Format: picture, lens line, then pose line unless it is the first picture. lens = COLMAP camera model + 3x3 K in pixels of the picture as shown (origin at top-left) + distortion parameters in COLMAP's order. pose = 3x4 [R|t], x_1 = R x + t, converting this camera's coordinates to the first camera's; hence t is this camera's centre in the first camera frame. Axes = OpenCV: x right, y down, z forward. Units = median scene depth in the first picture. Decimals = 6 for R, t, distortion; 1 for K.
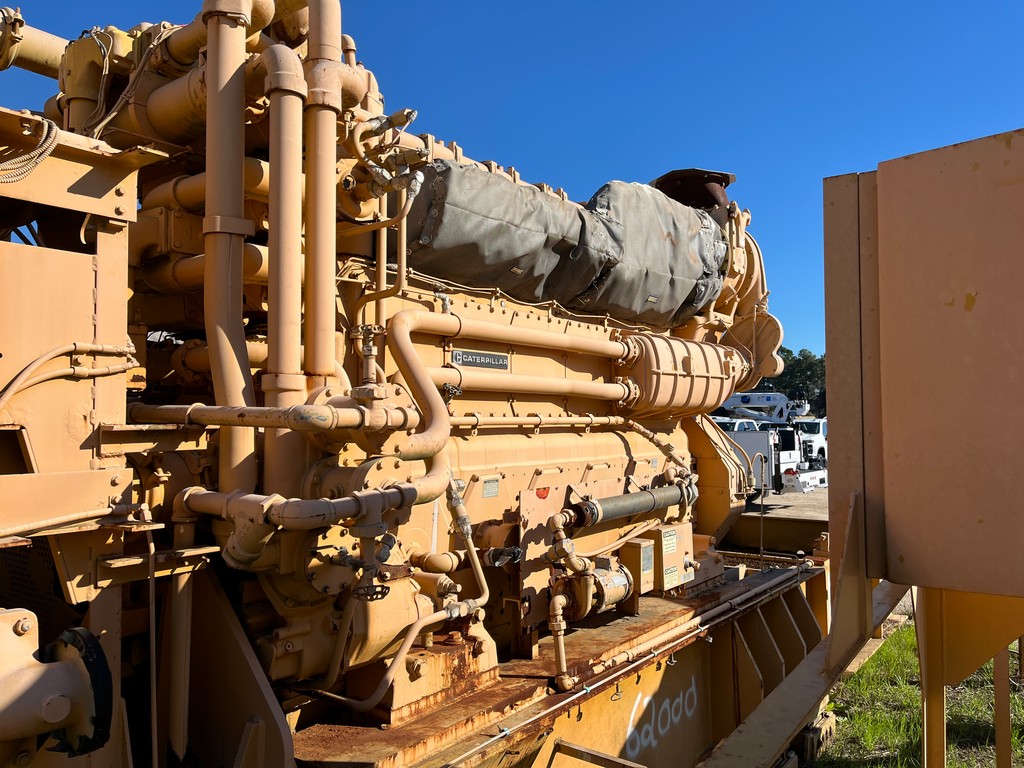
lens RADIAL K [[778.8, 0, 519.5], [0, 778.8, 379.7], [0, 0, 1]] dist [0.043409, -0.057797]
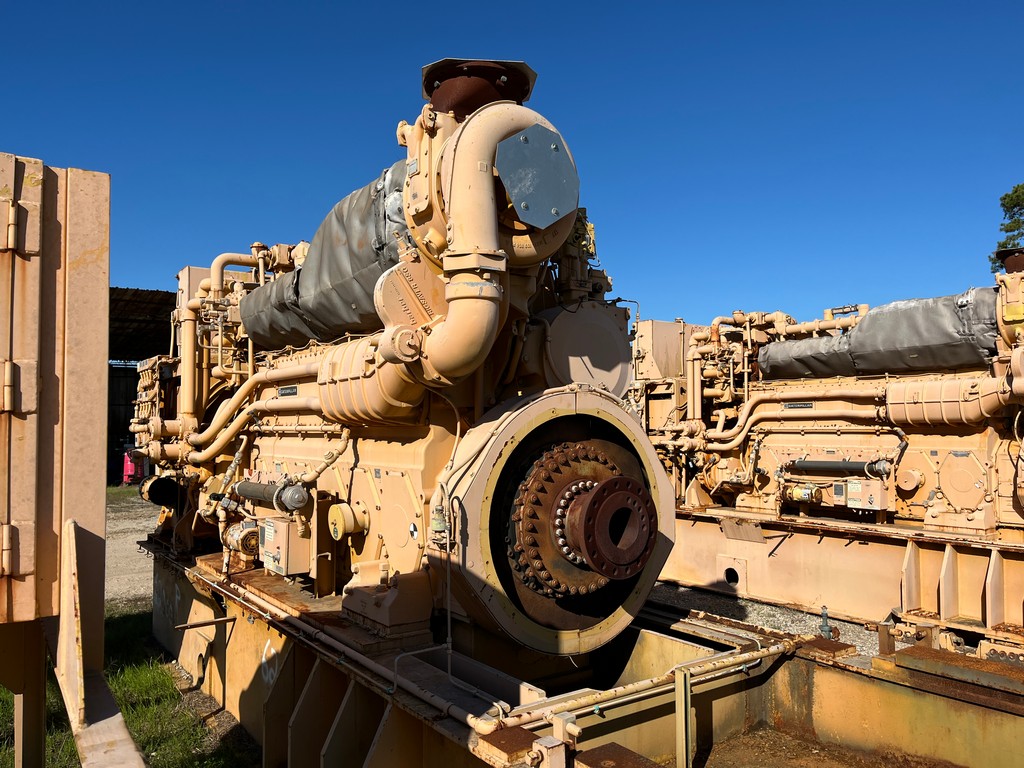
lens RADIAL K [[778.8, 0, 505.9], [0, 778.8, 394.6], [0, 0, 1]] dist [0.043409, -0.057797]
pose [[-0.310726, -0.039449, -0.949681, 2.712329], [0.050177, 0.997064, -0.057835, 0.039974], [0.949174, -0.065623, -0.307834, 0.832946]]
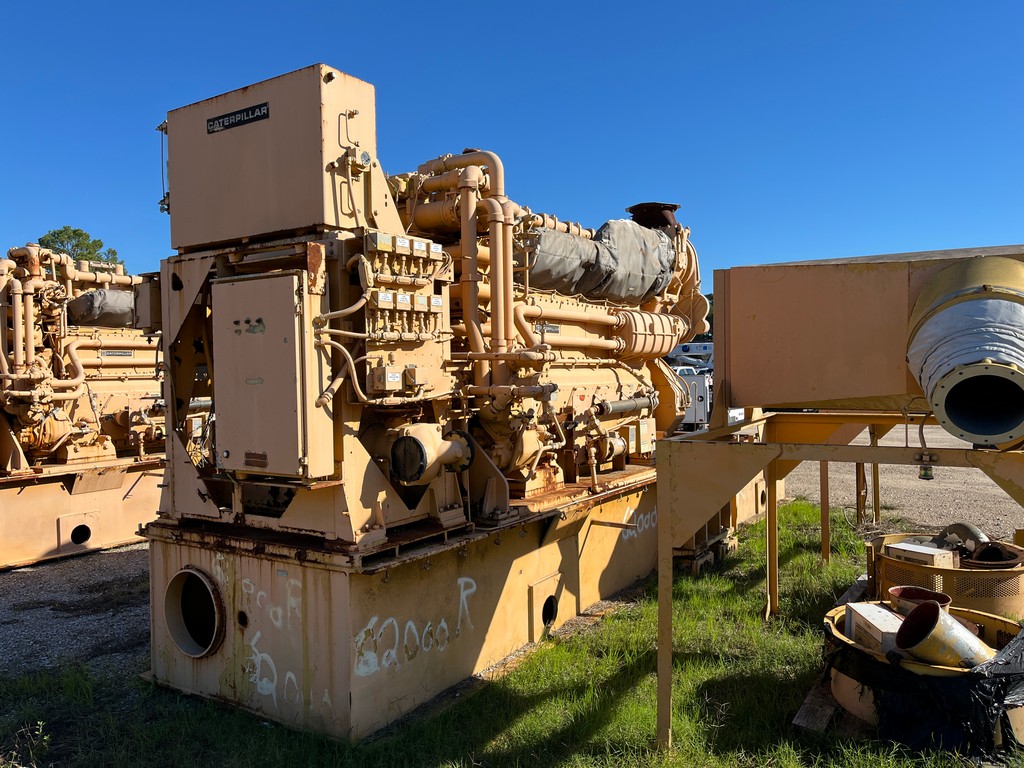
lens RADIAL K [[778.8, 0, 509.0], [0, 778.8, 385.6], [0, 0, 1]] dist [0.043409, -0.057797]
pose [[0.998222, -0.012574, 0.058273, -0.241493], [0.008518, 0.997556, 0.069344, -0.018541], [-0.059002, -0.068724, 0.995889, -0.835647]]
